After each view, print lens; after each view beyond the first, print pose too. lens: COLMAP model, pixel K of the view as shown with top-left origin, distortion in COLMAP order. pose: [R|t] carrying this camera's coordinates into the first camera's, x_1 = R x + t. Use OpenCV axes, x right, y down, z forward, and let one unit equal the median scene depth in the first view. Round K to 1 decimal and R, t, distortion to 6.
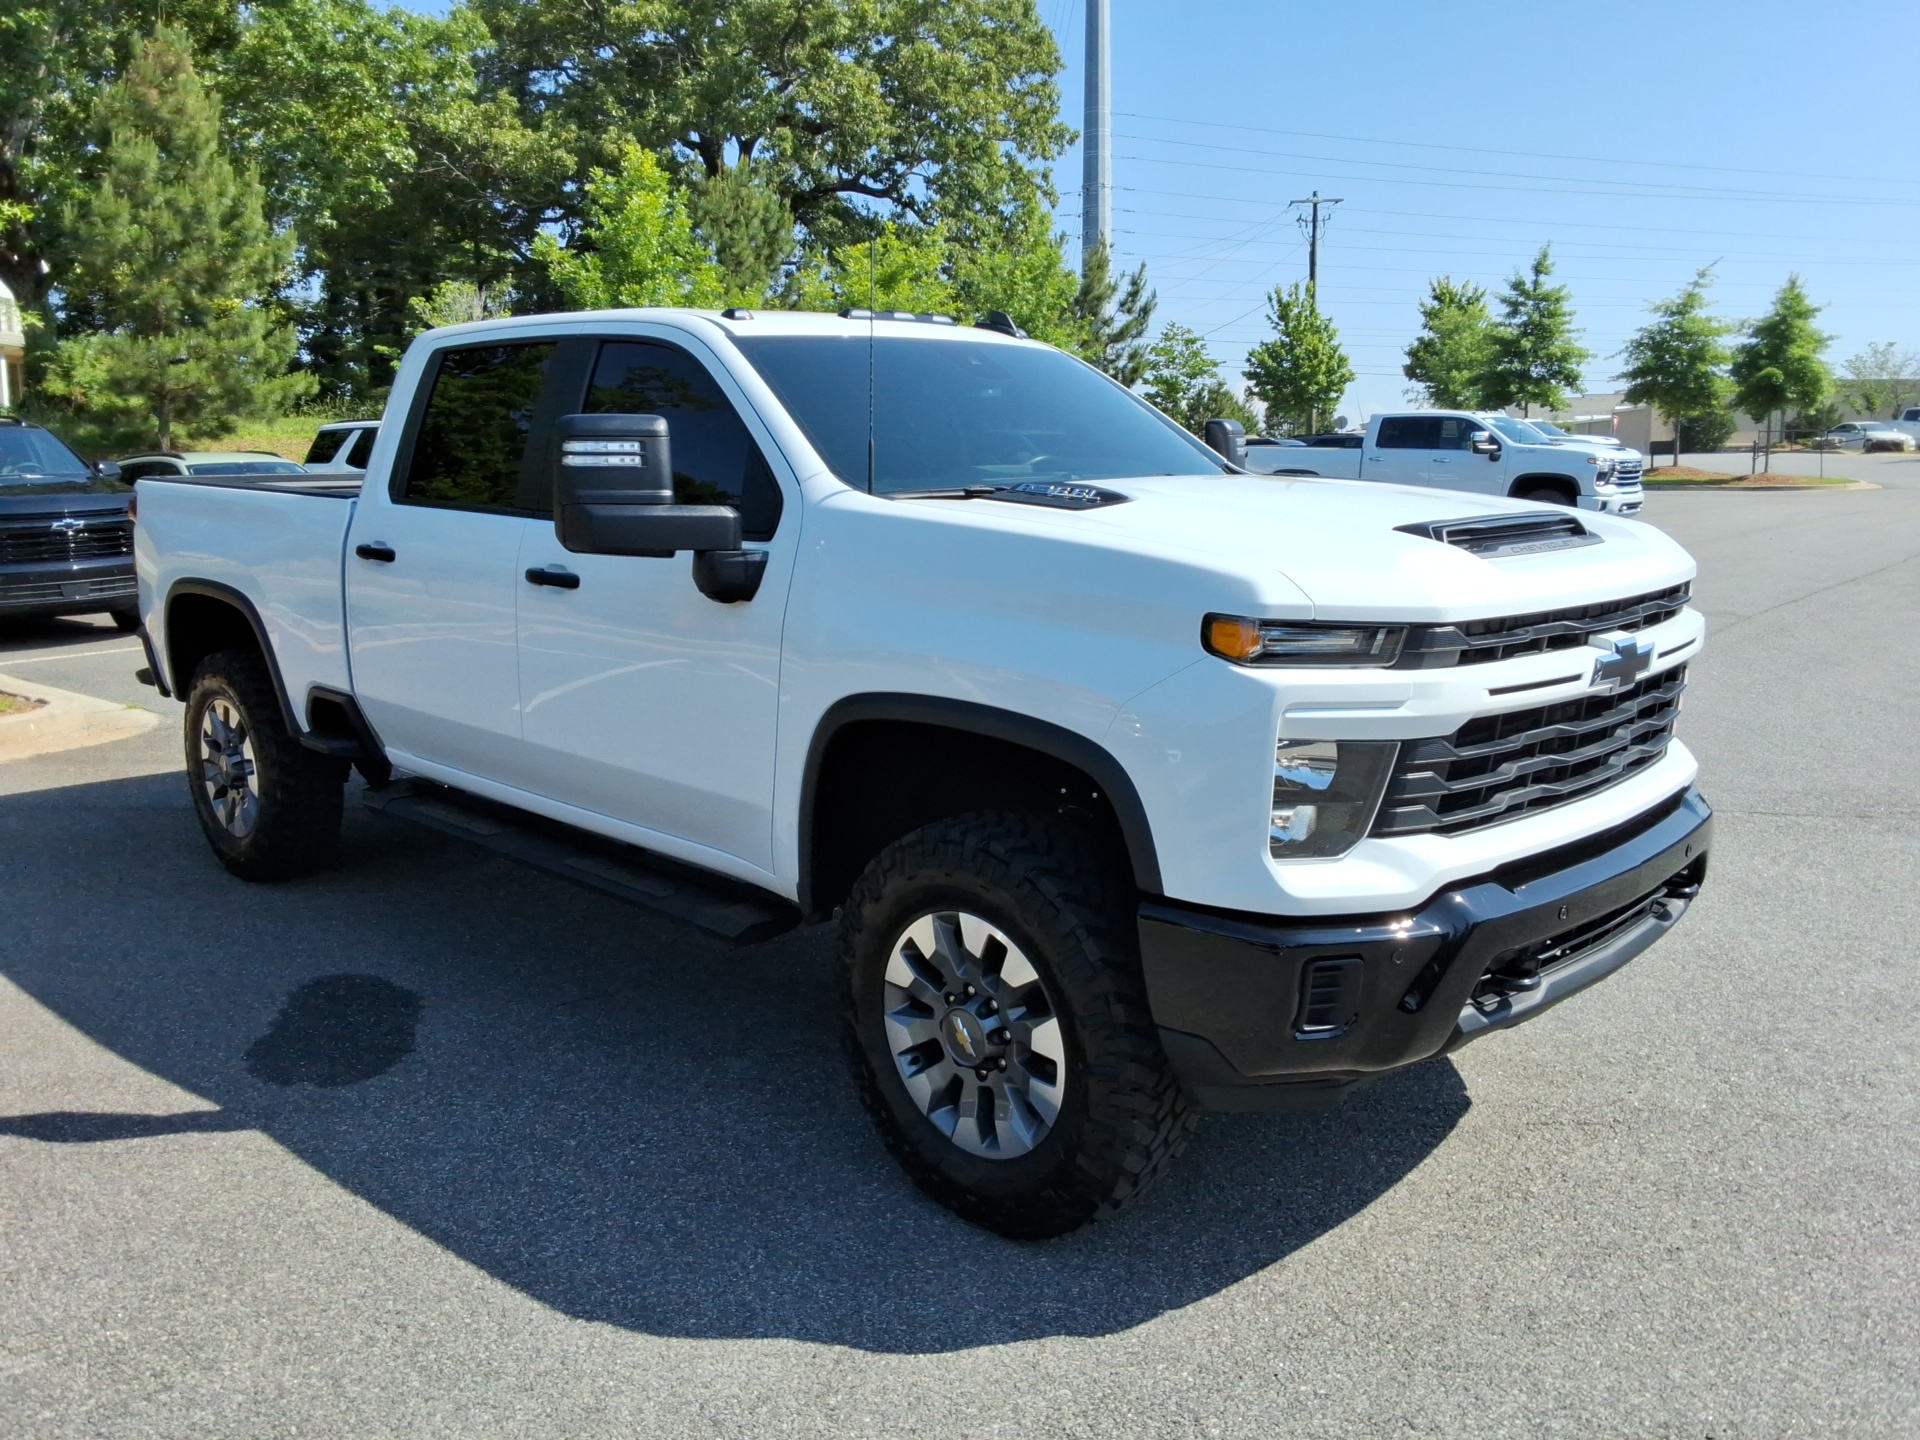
lens RADIAL K [[1534.8, 0, 960.5], [0, 1534.8, 723.8], [0, 0, 1]] dist [0.120705, -0.185943]
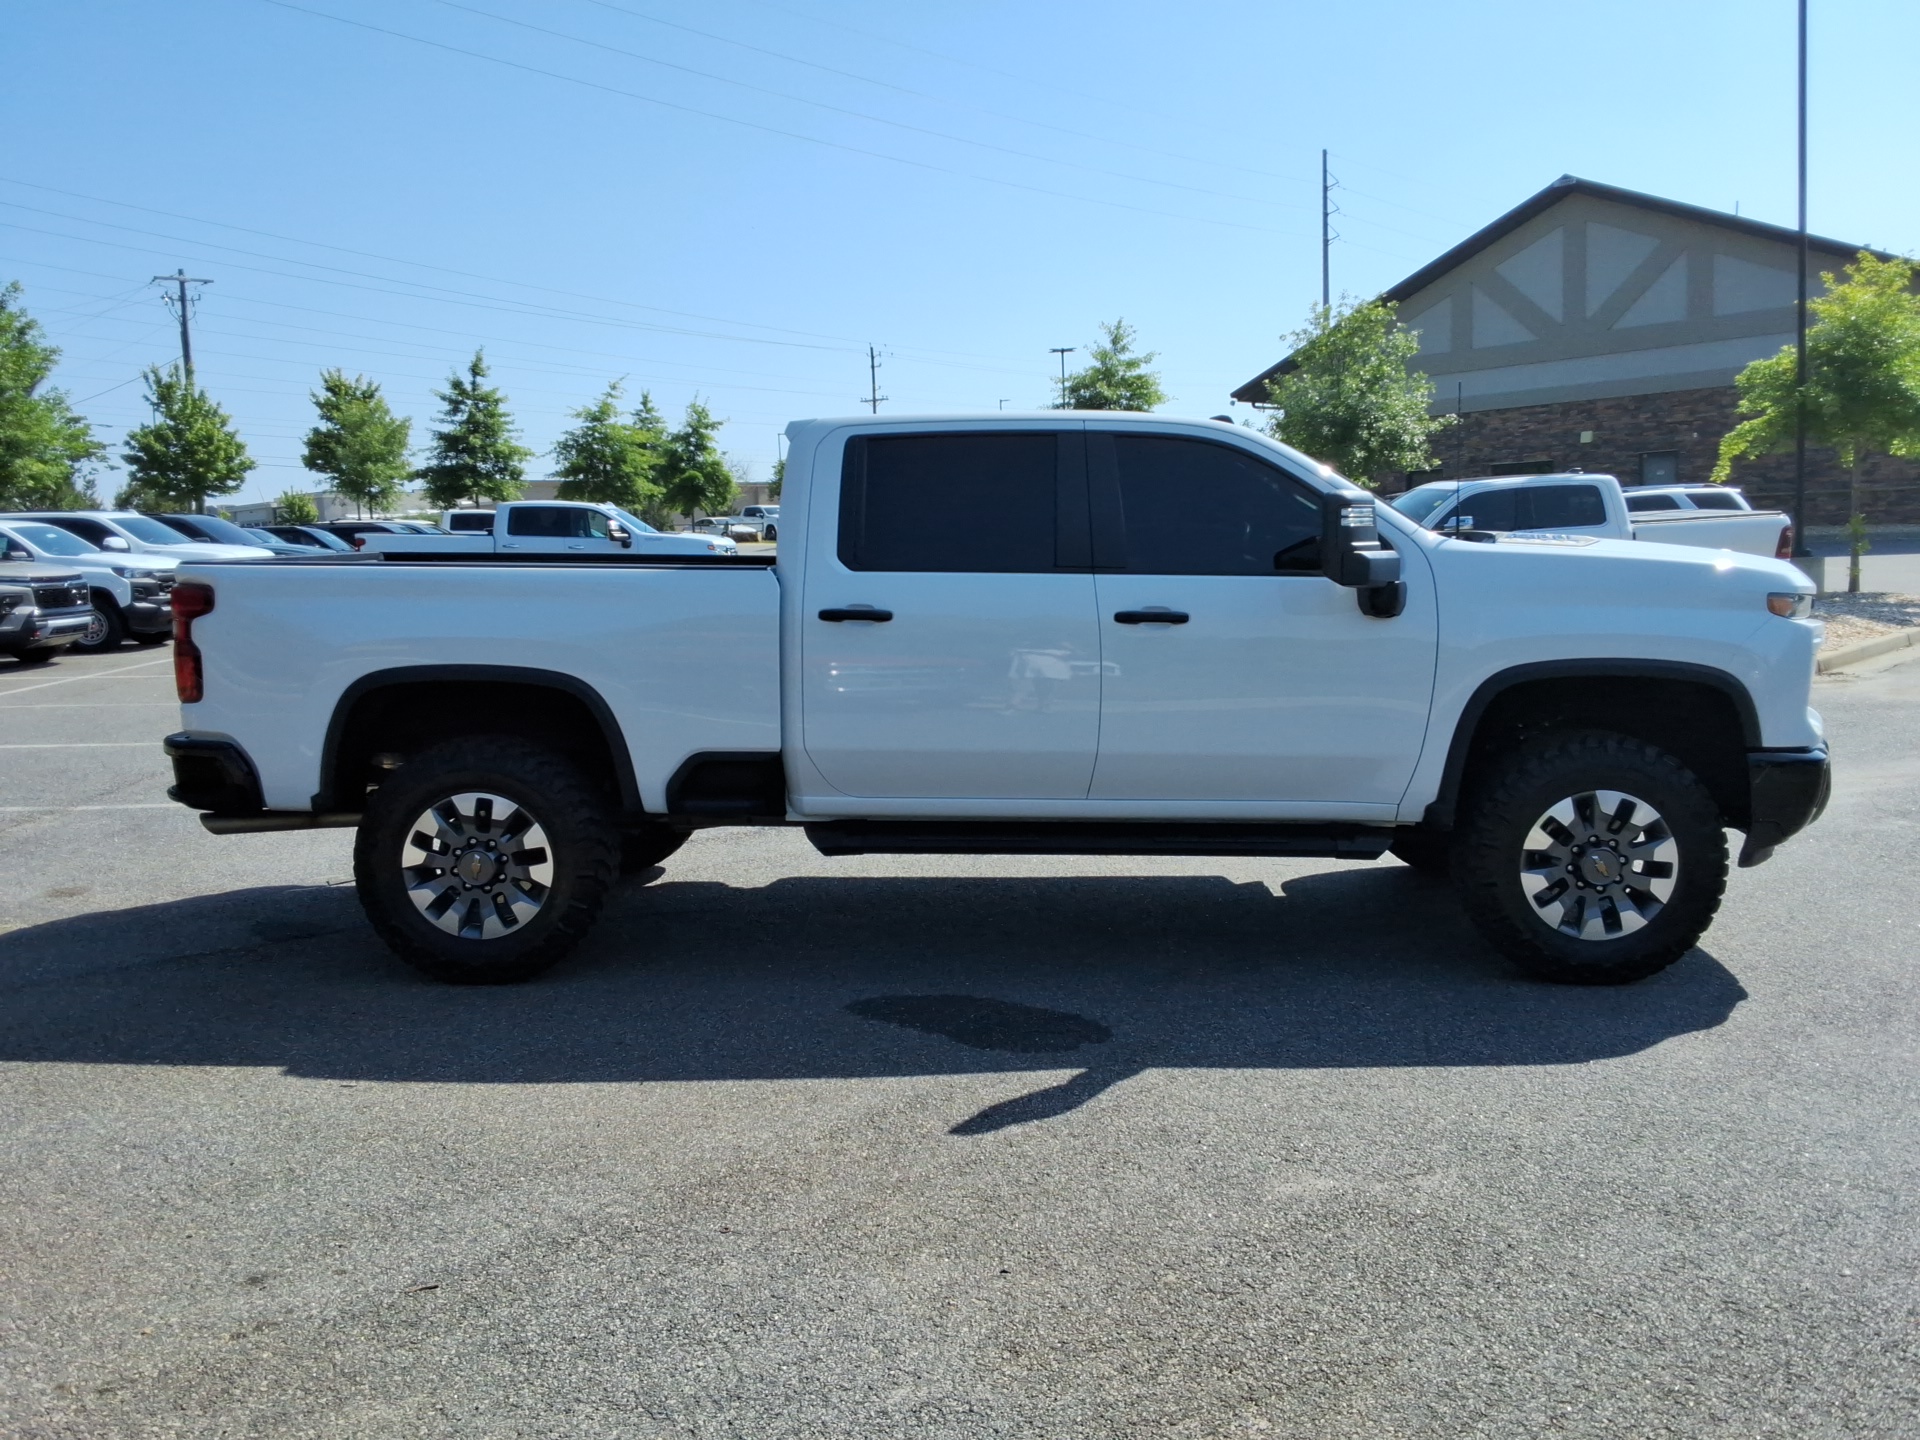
lens RADIAL K [[1534.8, 0, 989.6], [0, 1534.8, 716.8], [0, 0, 1]] dist [0.120705, -0.185943]
pose [[0.737296, -0.085907, 0.670086, -0.132264], [0.127937, 0.991689, -0.013631, -0.001255], [-0.663346, 0.095779, 0.742158, 0.016231]]
